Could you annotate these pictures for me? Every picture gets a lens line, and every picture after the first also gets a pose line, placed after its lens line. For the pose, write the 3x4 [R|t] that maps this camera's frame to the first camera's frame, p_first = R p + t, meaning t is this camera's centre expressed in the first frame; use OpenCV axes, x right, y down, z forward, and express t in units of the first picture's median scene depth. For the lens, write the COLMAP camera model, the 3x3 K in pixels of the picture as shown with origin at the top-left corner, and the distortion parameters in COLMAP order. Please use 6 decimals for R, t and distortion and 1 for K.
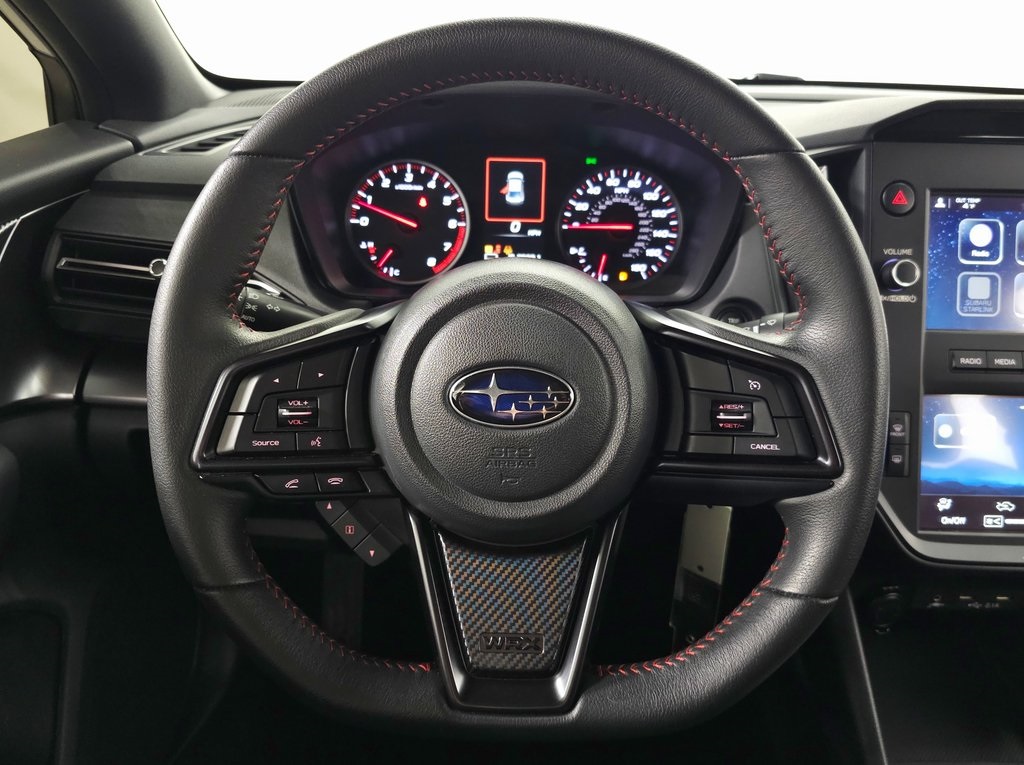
lens RADIAL K [[787.2, 0, 509.8], [0, 787.2, 378.9], [0, 0, 1]] dist [0.045408, -0.076175]
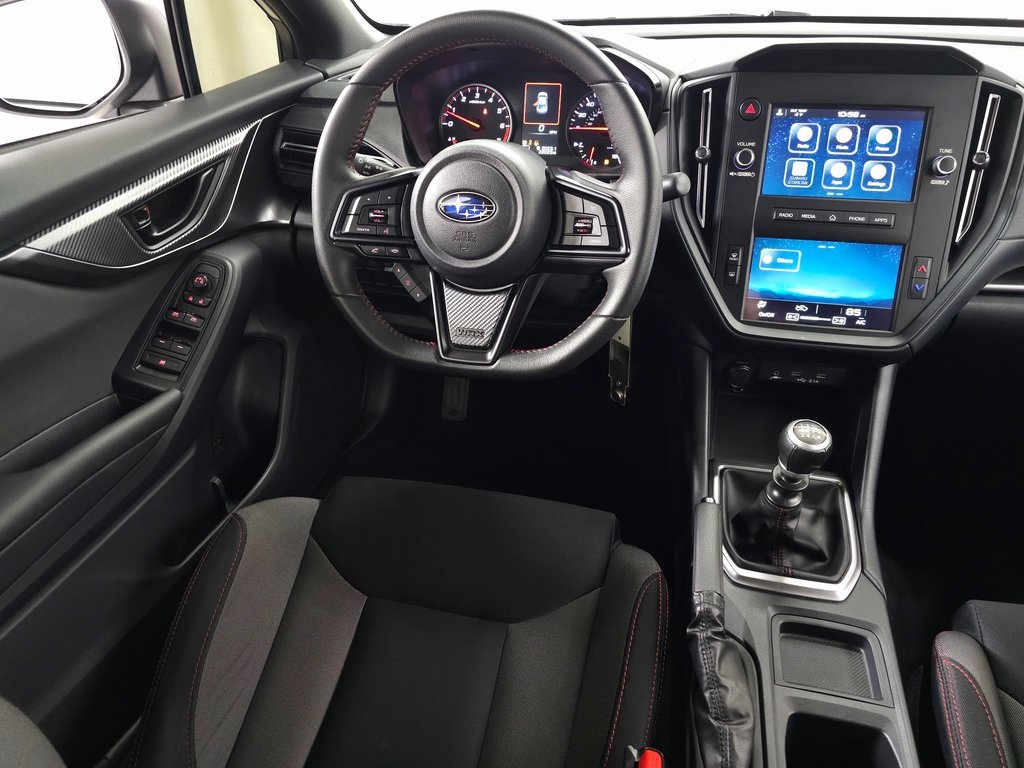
lens RADIAL K [[686.1, 0, 512.3], [0, 686.1, 388.5], [0, 0, 1]] dist [0.057627, -0.078138]
pose [[0.972152, 0.091483, -0.215759, 0.303615], [-0.057477, 0.985615, 0.158931, 0.108560], [0.227195, -0.142103, 0.963426, -0.438876]]
